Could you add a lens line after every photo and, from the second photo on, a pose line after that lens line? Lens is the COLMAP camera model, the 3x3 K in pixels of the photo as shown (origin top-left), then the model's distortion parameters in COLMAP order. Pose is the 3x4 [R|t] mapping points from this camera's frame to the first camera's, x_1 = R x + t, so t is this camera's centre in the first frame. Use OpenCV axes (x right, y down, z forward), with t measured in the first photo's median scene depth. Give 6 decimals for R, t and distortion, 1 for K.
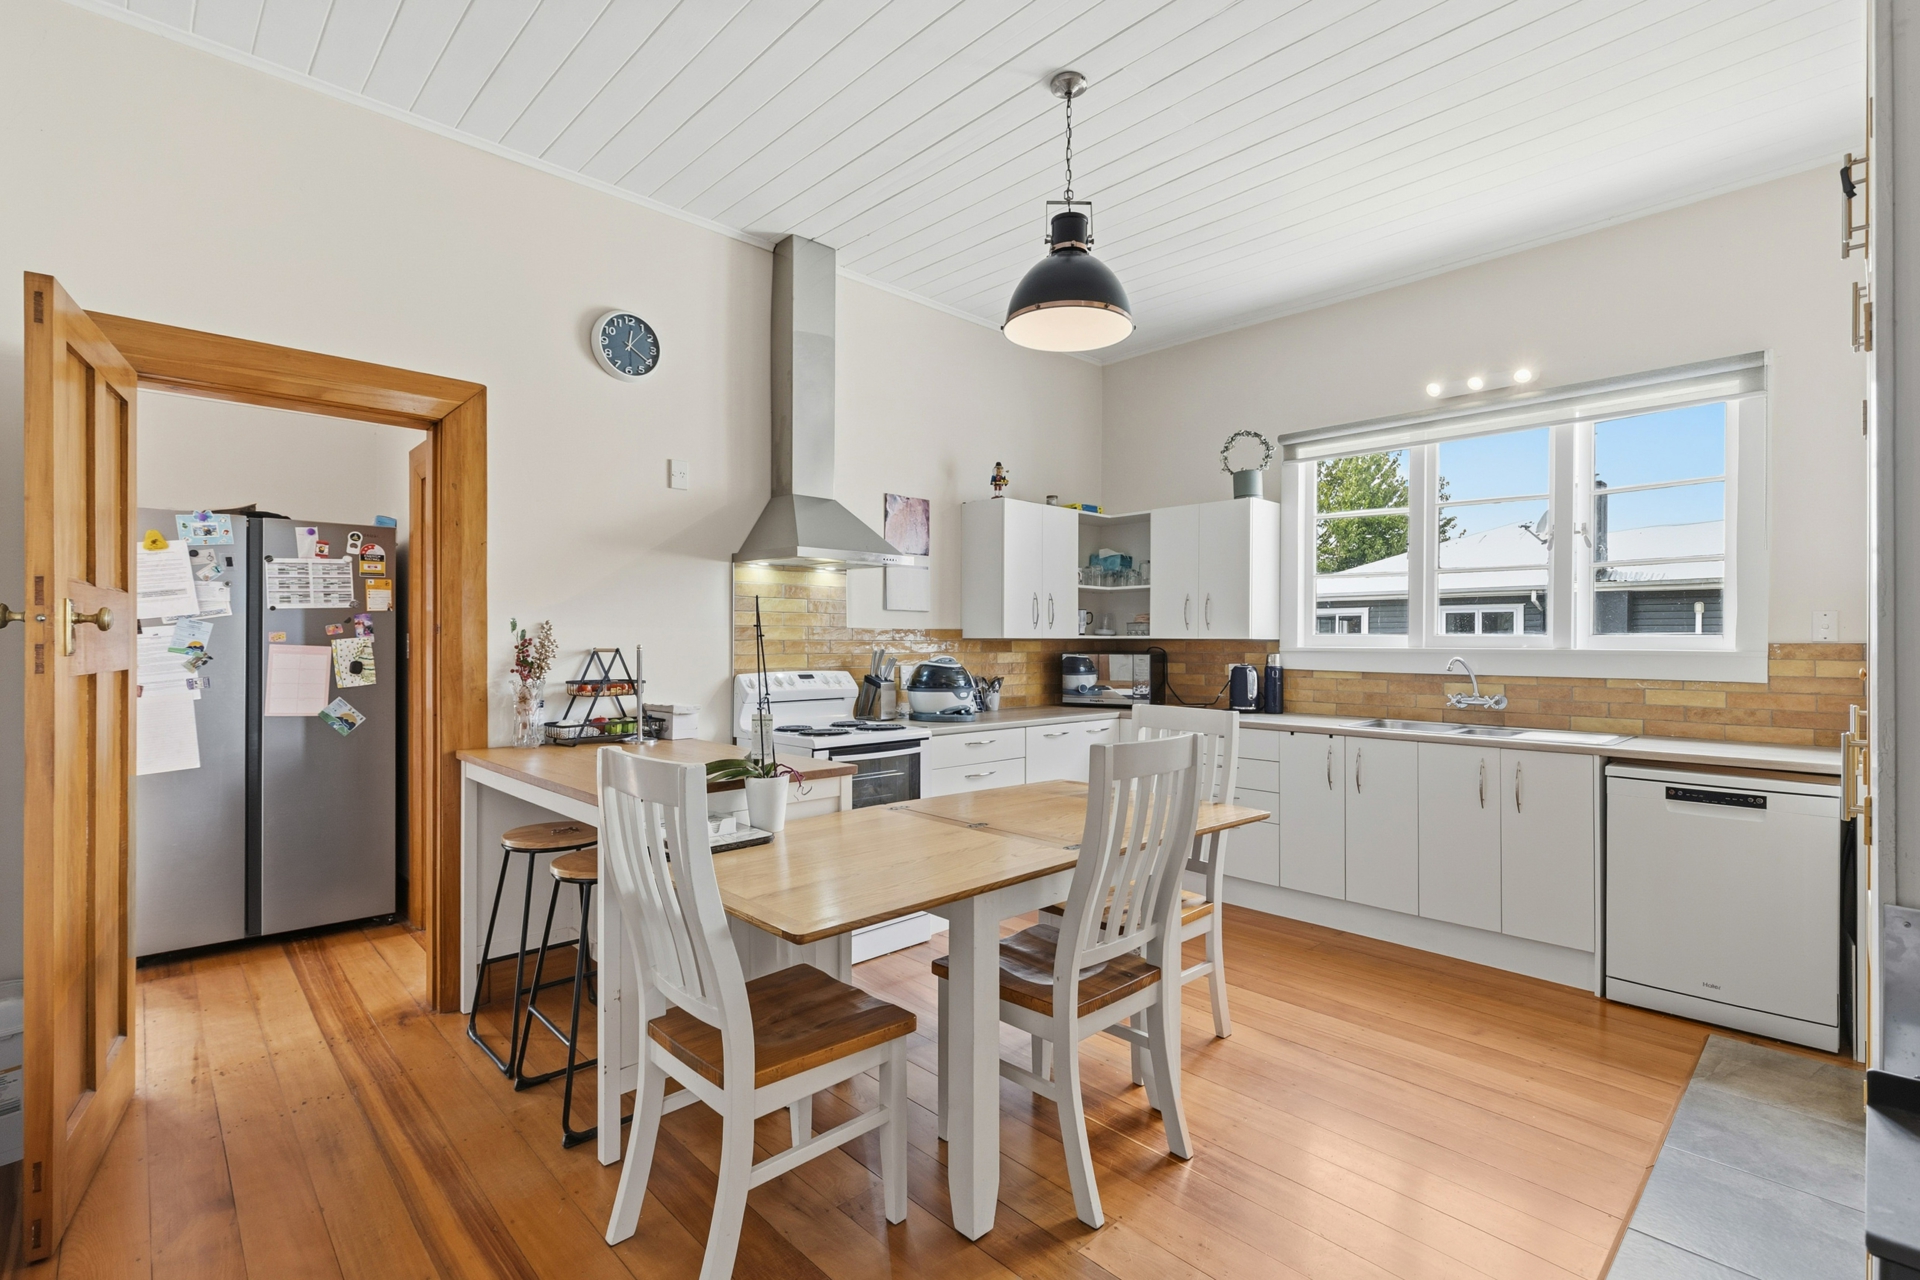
lens RADIAL K [[869.9, 0, 962.9], [0, 869.9, 648.0], [0, 0, 1]] dist [-0.000355, -0.000344]
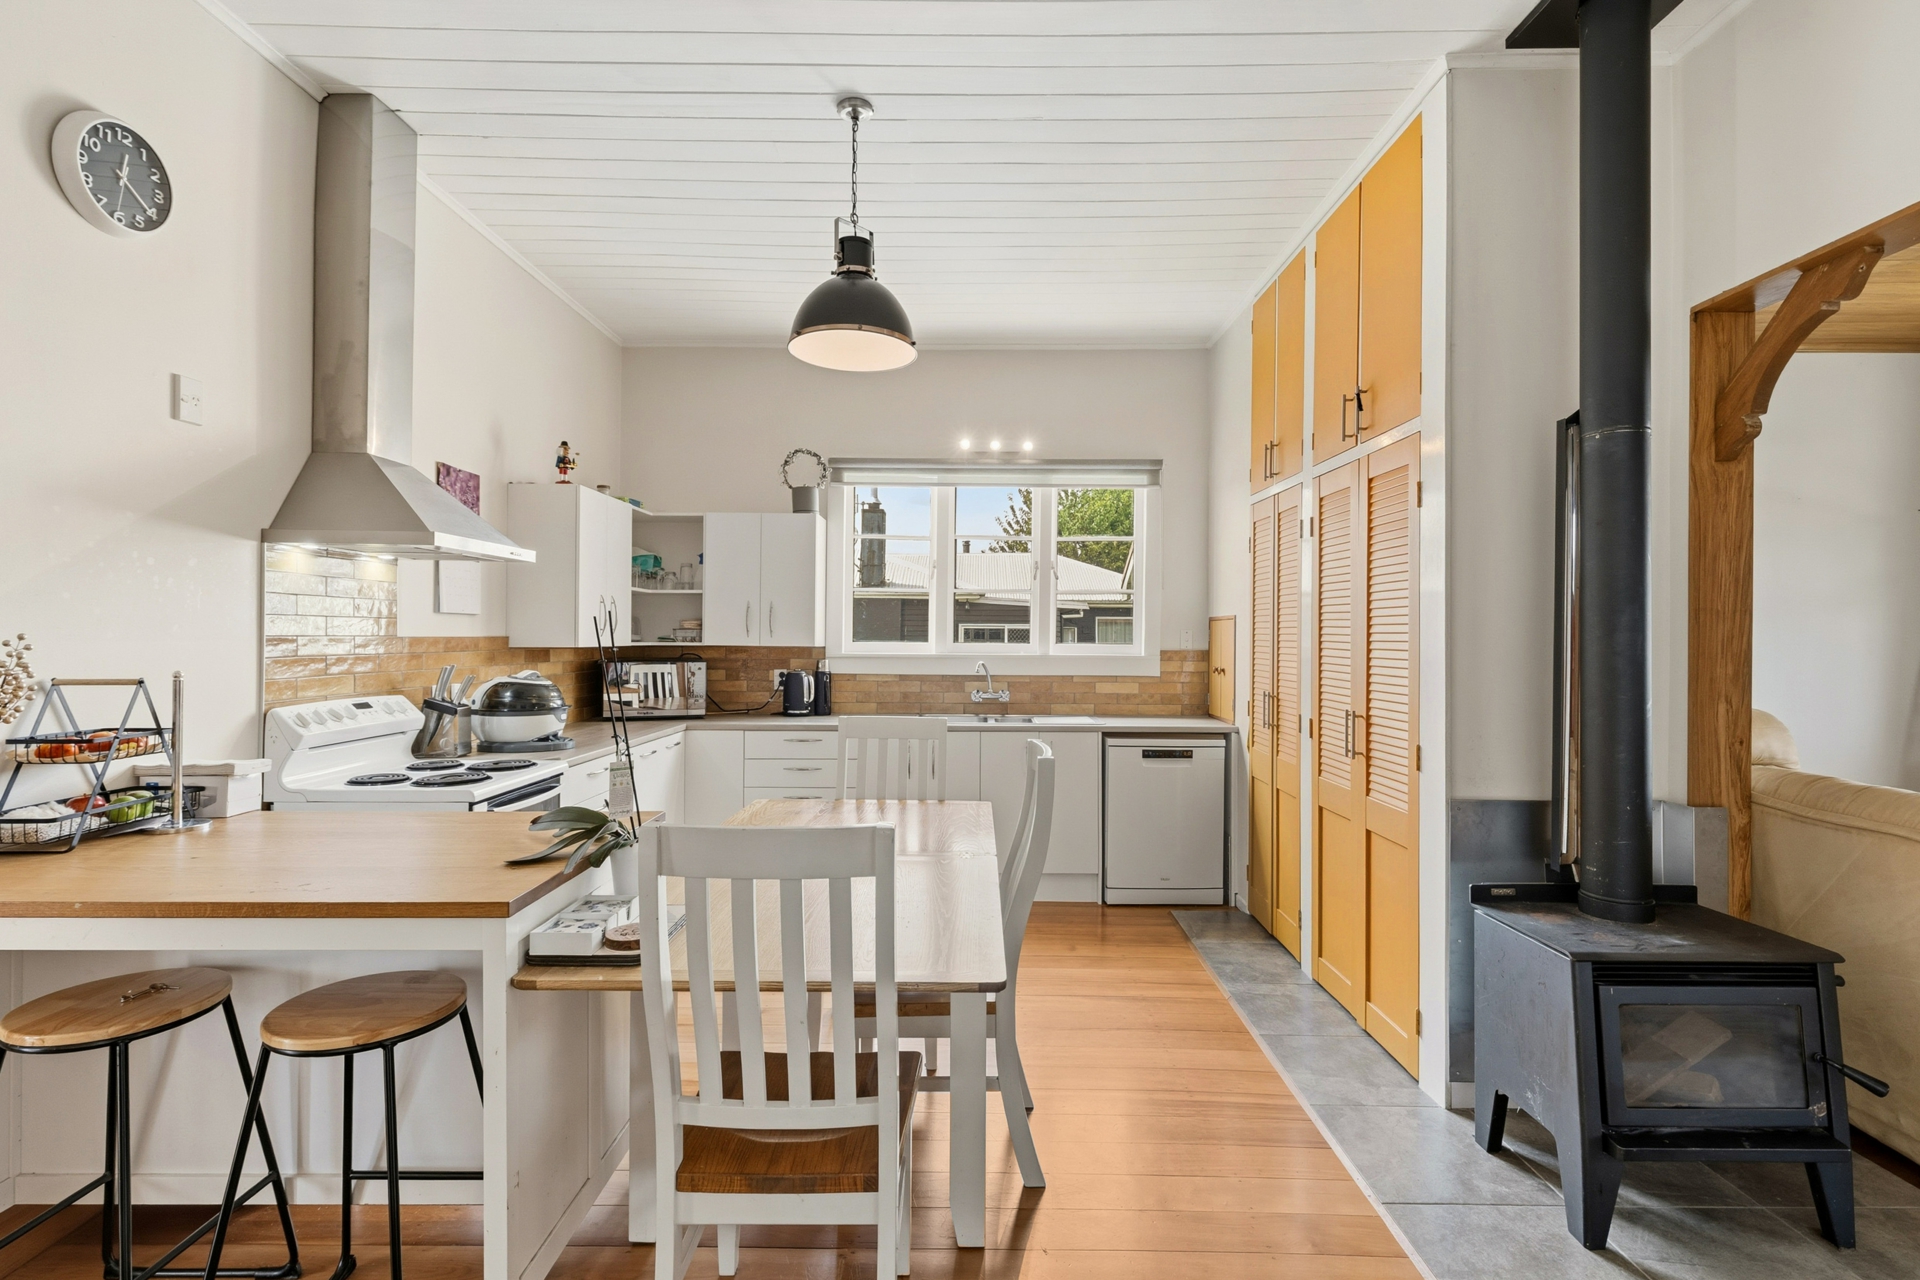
lens RADIAL K [[888.4, 0, 960.0], [0, 888.4, 640.0], [0, 0, 1]] dist [0.001684, -0.000358]
pose [[0.698578, -0.002004, 0.715531, -0.369391], [0.002542, 0.999997, 0.000319, -0.020988], [-0.715529, 0.001596, 0.698581, 0.131341]]
